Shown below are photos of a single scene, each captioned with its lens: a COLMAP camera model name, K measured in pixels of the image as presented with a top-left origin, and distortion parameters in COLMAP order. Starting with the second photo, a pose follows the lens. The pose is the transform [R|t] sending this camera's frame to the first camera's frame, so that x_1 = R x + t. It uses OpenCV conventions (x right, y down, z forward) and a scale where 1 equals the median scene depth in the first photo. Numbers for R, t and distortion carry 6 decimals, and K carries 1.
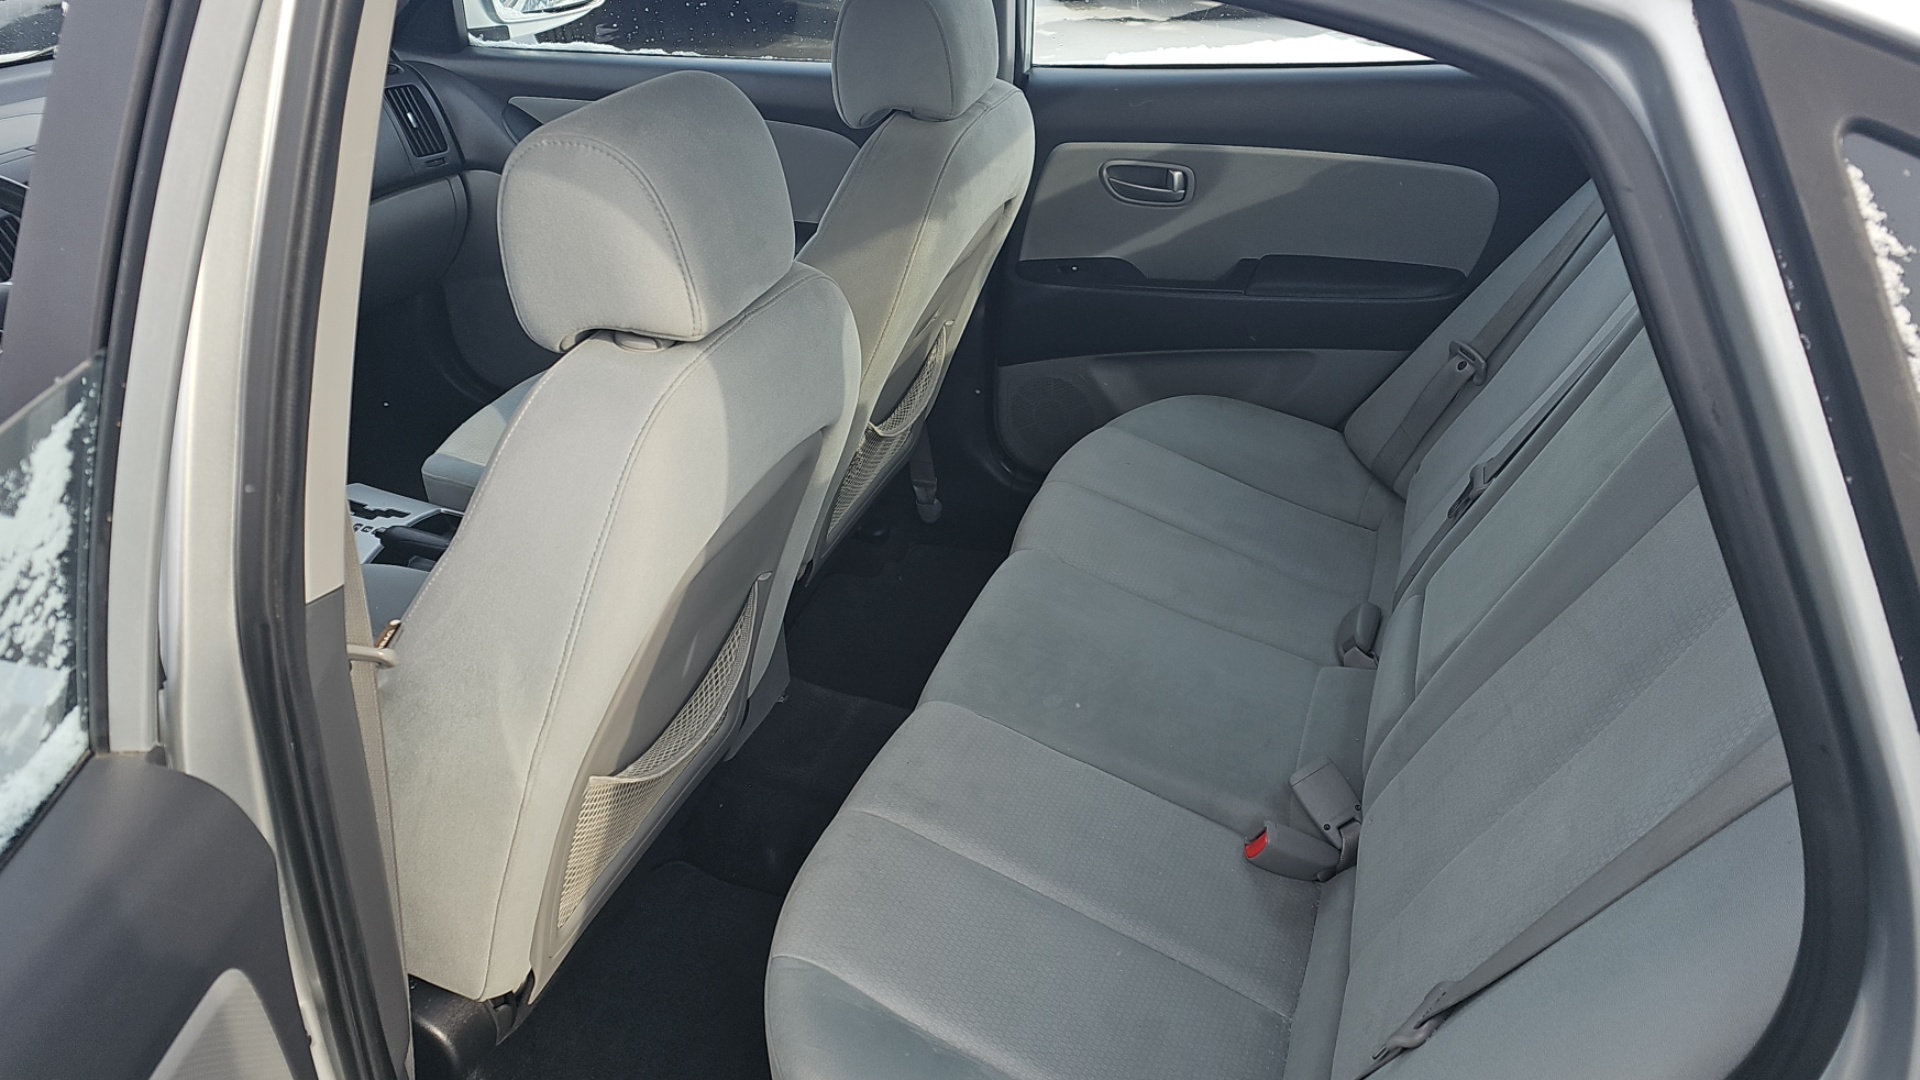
lens RADIAL K [[1289.8, 0, 903.2], [0, 1289.8, 519.2], [0, 0, 1]] dist [0.067113, -0.010228]
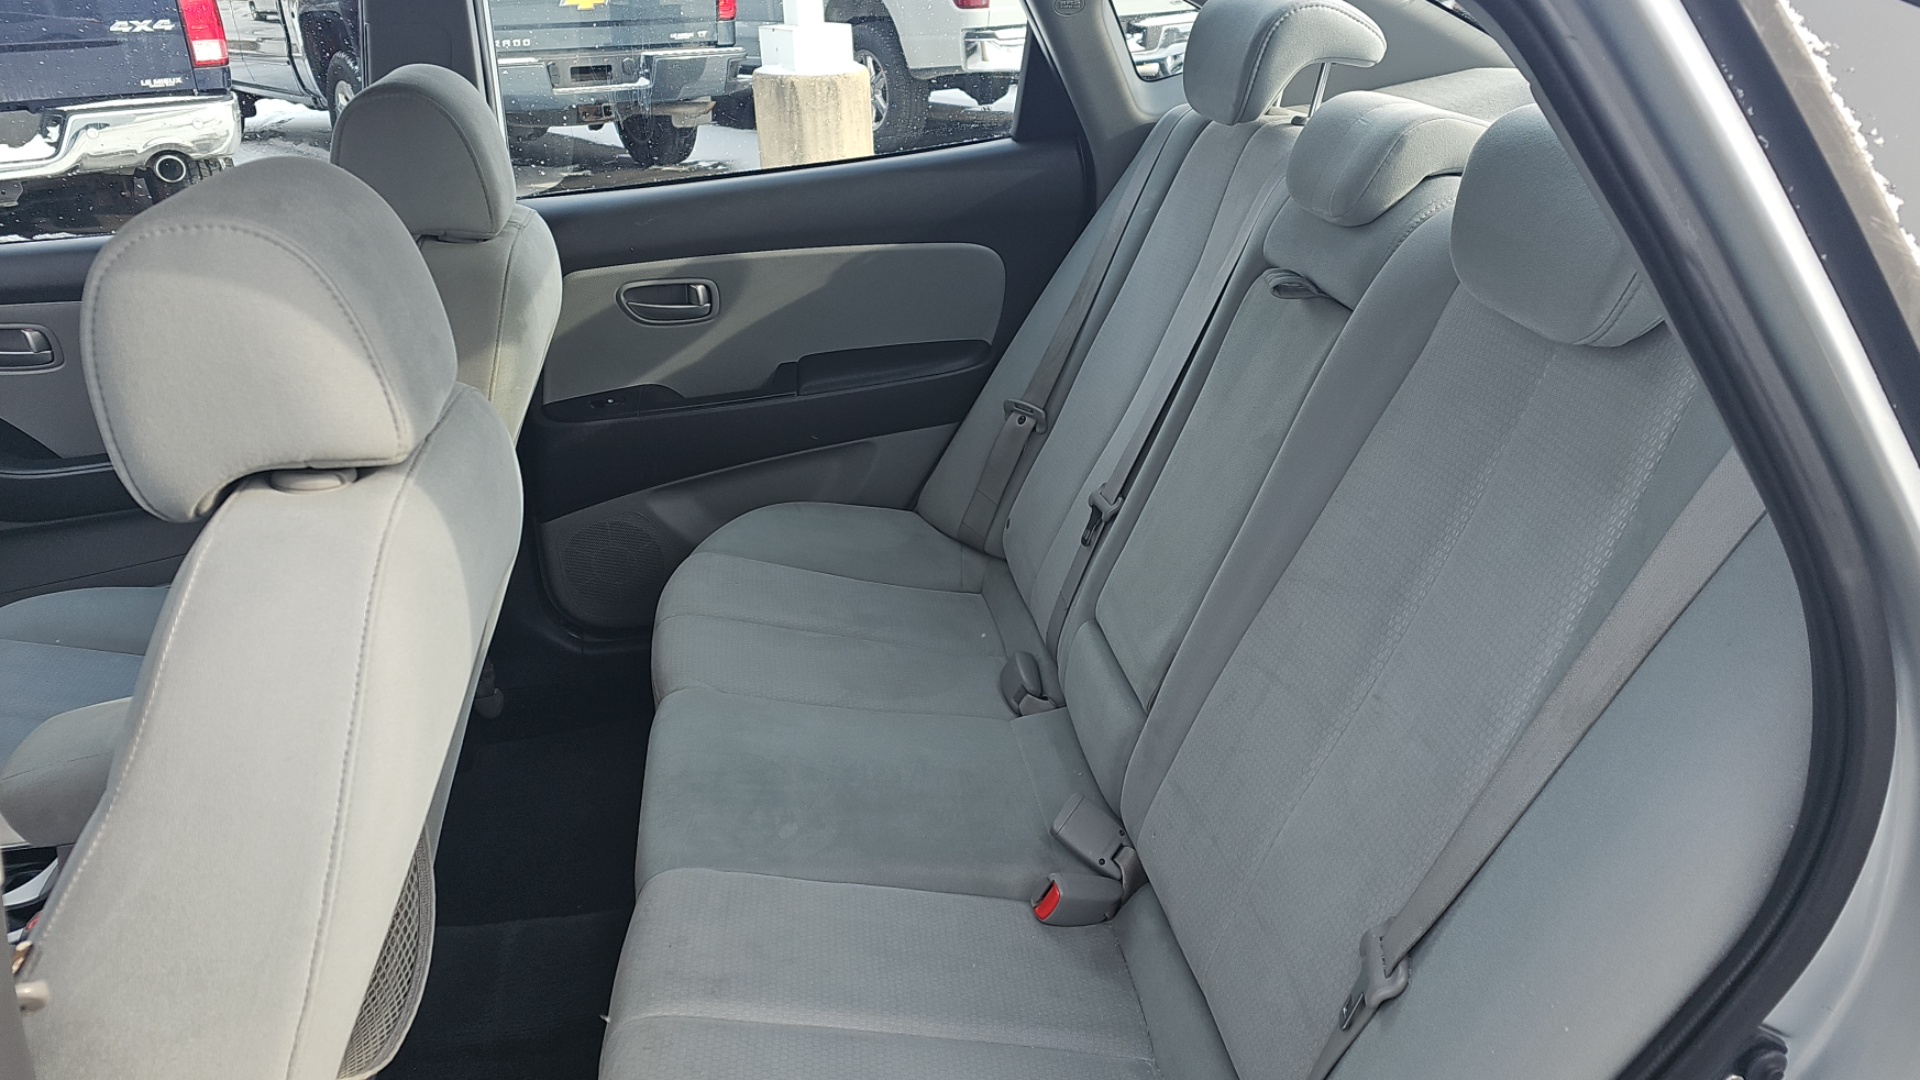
lens RADIAL K [[1332.3, 0, 940.1], [0, 1332.3, 528.4], [0, 0, 1]] dist [0.051576, -0.022432]
pose [[0.884598, -0.207370, 0.417714, -0.109750], [0.254385, 0.965270, -0.059516, 0.016587], [-0.390865, 0.158908, 0.906627, 0.068979]]
